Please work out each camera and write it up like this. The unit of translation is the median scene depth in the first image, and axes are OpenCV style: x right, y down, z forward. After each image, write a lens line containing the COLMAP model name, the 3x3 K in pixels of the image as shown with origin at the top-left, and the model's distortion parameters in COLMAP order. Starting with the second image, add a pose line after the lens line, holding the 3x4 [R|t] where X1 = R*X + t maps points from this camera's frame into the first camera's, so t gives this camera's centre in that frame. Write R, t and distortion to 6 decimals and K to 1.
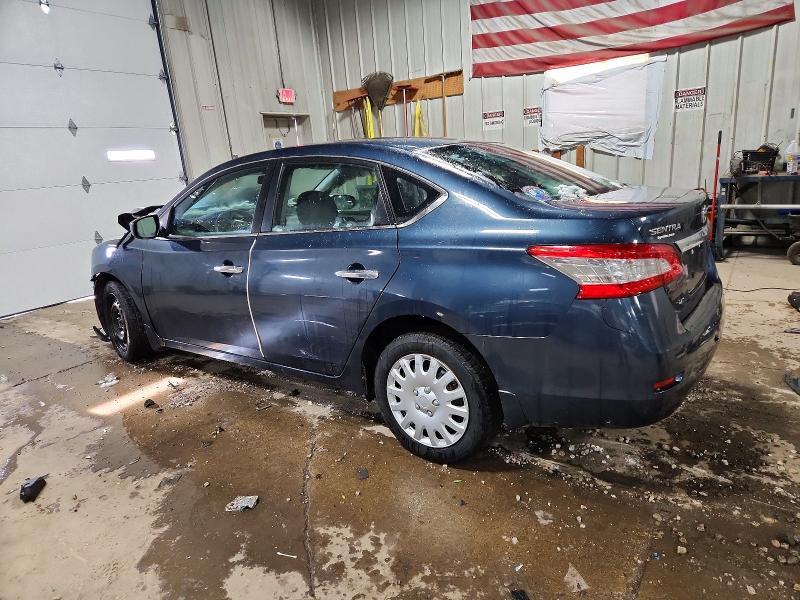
lens RADIAL K [[524.7, 0, 416.1], [0, 524.7, 301.5], [0, 0, 1]] dist [0.055222, -0.047092]
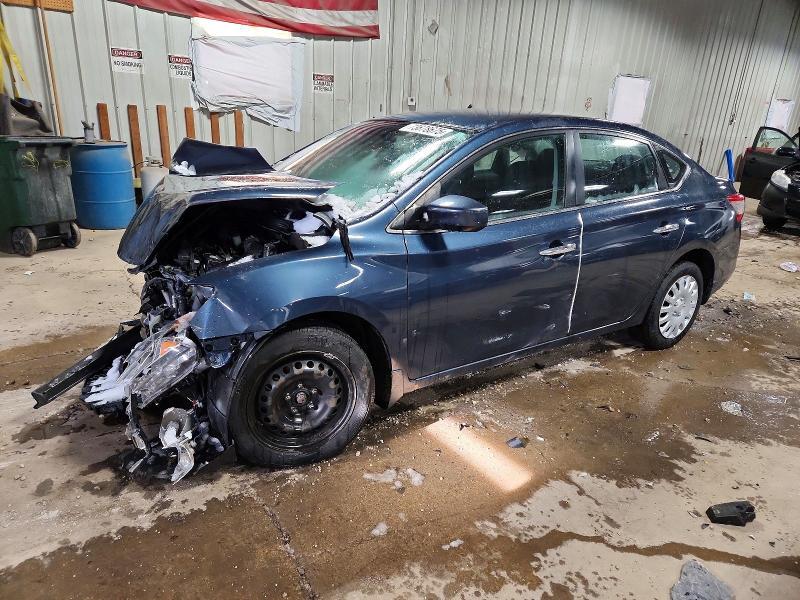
lens RADIAL K [[524.7, 0, 416.1], [0, 524.7, 301.5], [0, 0, 1]] dist [0.055222, -0.047092]
pose [[0.339826, -0.220236, 0.914338, -0.594129], [0.163386, 0.971237, 0.173217, -0.077961], [-0.926188, 0.090526, 0.366035, 0.418015]]
